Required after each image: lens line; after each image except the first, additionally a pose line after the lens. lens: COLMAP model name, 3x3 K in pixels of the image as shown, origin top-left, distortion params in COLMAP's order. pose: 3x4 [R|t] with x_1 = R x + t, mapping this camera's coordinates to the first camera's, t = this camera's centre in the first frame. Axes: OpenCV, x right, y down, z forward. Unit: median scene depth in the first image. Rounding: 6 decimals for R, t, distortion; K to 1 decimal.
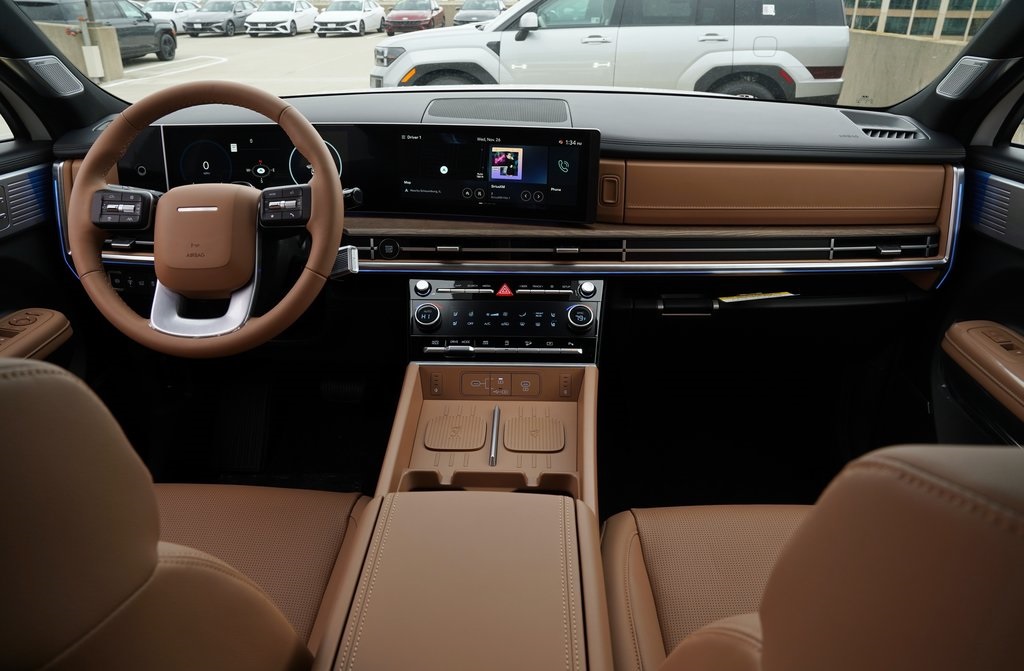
lens RADIAL K [[708.2, 0, 512.0], [0, 708.2, 335.5], [0, 0, 1]] dist [-0.140868, 0.097724]
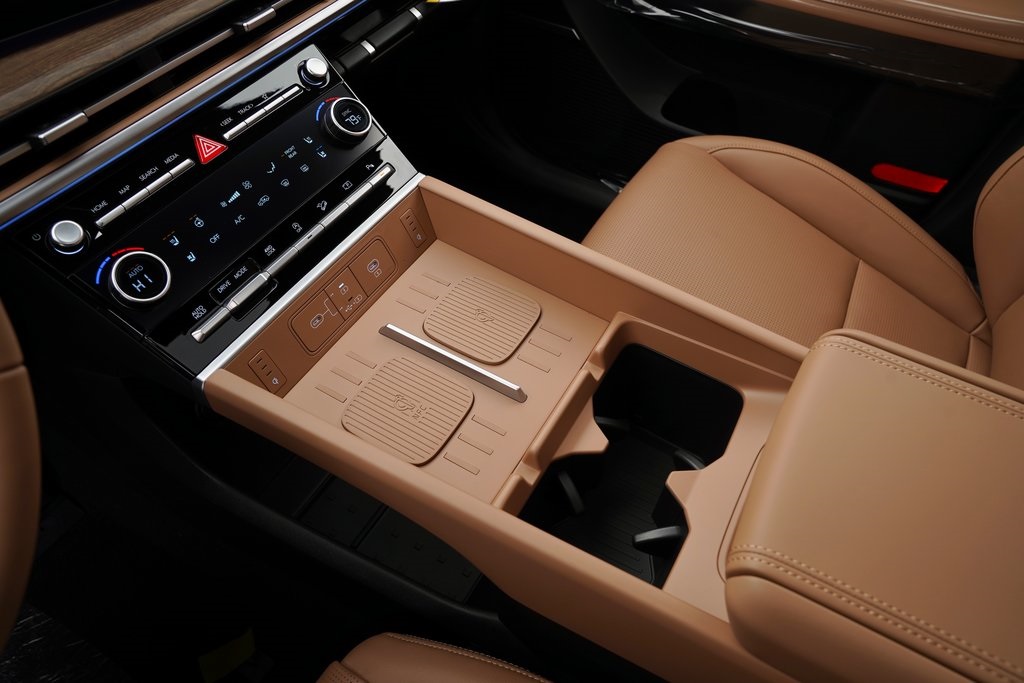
lens RADIAL K [[703.2, 0, 512.0], [0, 703.2, 341.5], [0, 0, 1]] dist [-0.133915, 0.089525]
pose [[0.480570, -0.663931, 0.572930, -0.278133], [0.361961, 0.745241, 0.560000, -0.154907], [-0.798772, -0.061741, 0.598458, 0.529879]]
